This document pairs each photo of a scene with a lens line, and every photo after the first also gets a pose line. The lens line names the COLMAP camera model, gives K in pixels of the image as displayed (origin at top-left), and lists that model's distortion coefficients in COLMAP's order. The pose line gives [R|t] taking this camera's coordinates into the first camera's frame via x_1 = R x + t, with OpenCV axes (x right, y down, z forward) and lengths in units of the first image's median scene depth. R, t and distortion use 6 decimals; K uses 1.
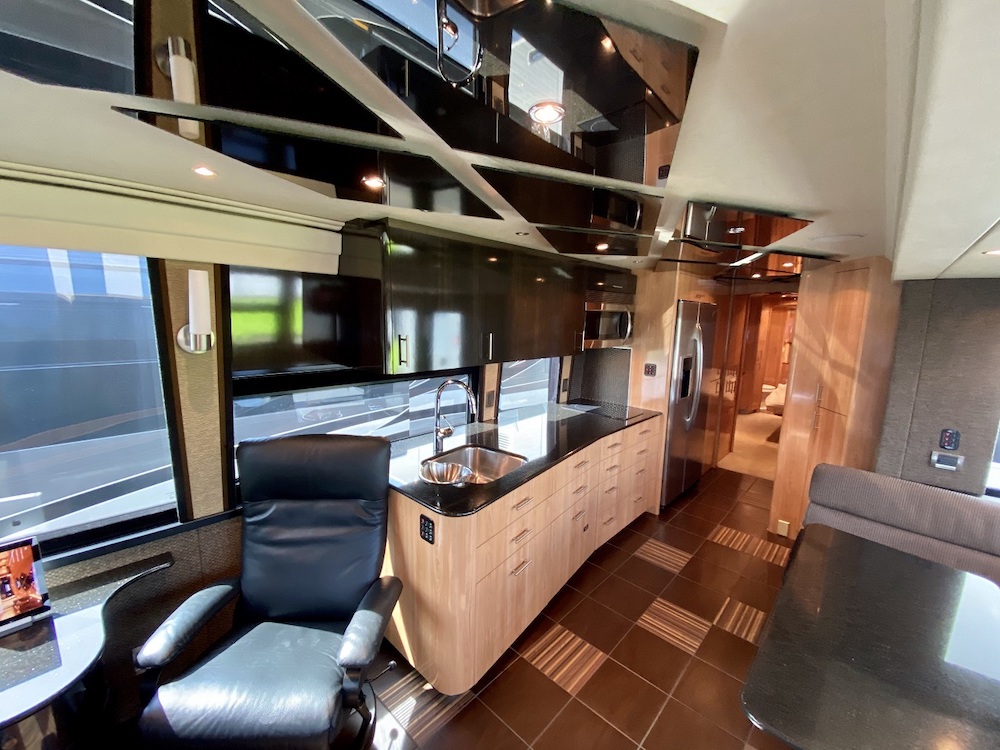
lens RADIAL K [[402.9, 0, 497.2], [0, 402.9, 377.2], [0, 0, 1]] dist [0.016794, -0.017713]
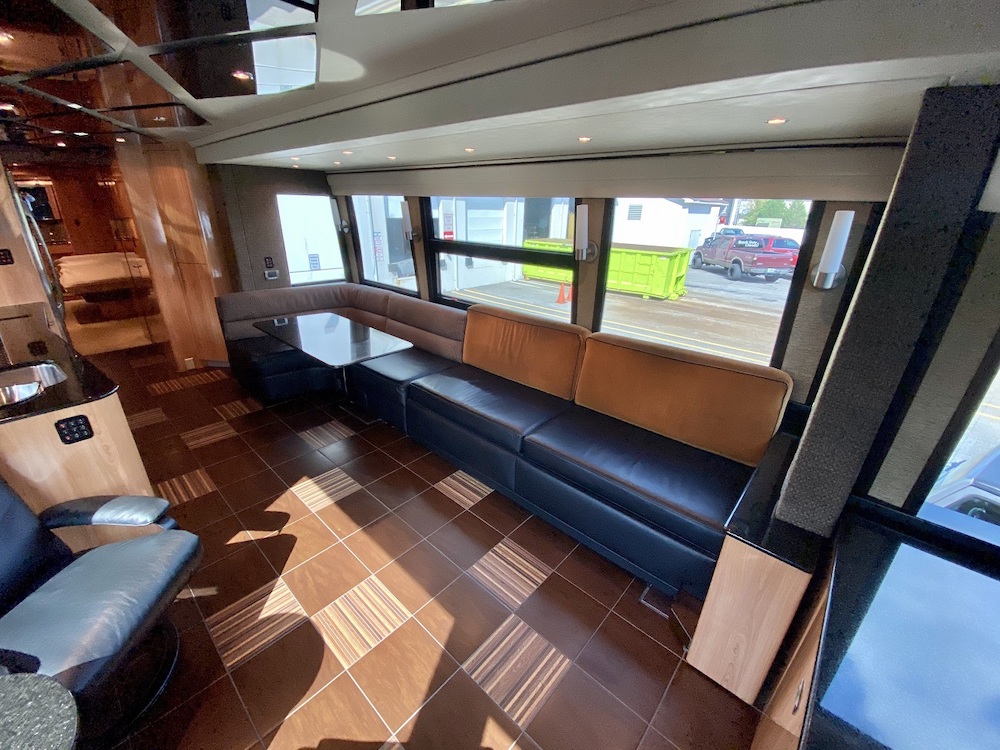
lens RADIAL K [[402.9, 0, 497.2], [0, 402.9, 377.2], [0, 0, 1]] dist [0.016794, -0.017713]
pose [[-0.026934, -0.408538, 0.912344, -0.860962], [0.123976, 0.904264, 0.408579, 0.001698], [-0.991920, 0.124114, 0.026293, -0.024368]]
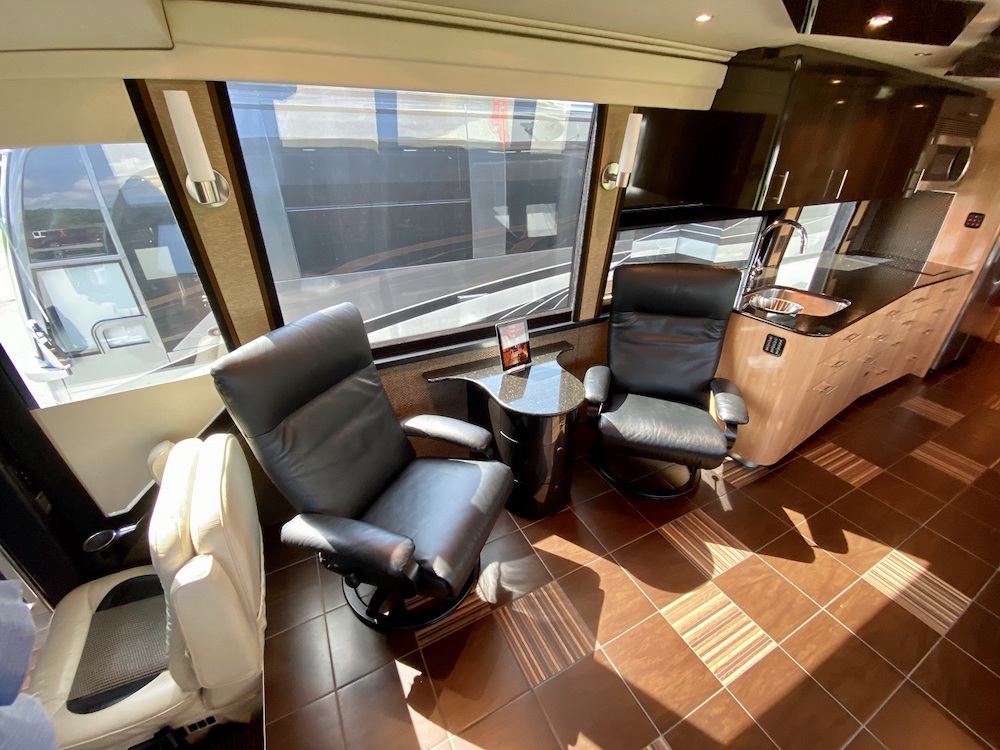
lens RADIAL K [[402.9, 0, 497.2], [0, 402.9, 377.2], [0, 0, 1]] dist [0.016794, -0.017713]
pose [[0.944806, 0.136548, -0.297821, -0.505366], [-0.025607, 0.937006, 0.348373, 0.048392], [0.326629, -0.321519, 0.888785, -0.354518]]
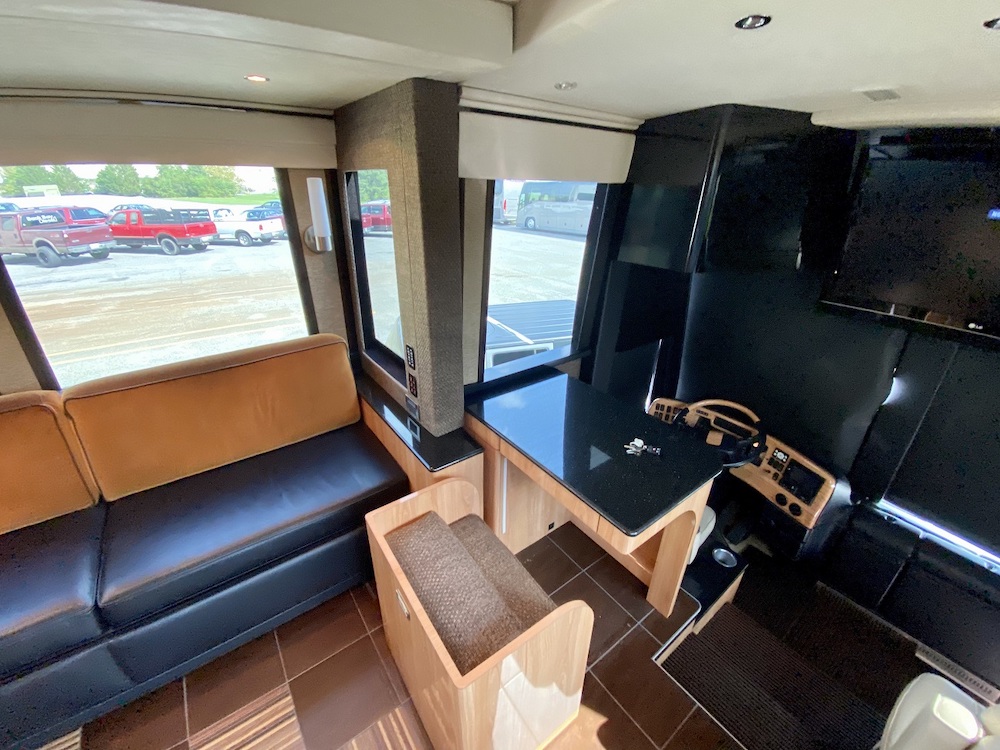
lens RADIAL K [[402.9, 0, 497.2], [0, 402.9, 377.2], [0, 0, 1]] dist [0.016794, -0.017713]
pose [[-0.985403, -0.103267, 0.135338, -0.559546], [-0.008915, 0.825212, 0.564753, -0.026838], [-0.170003, 0.555302, -0.814087, 0.157043]]
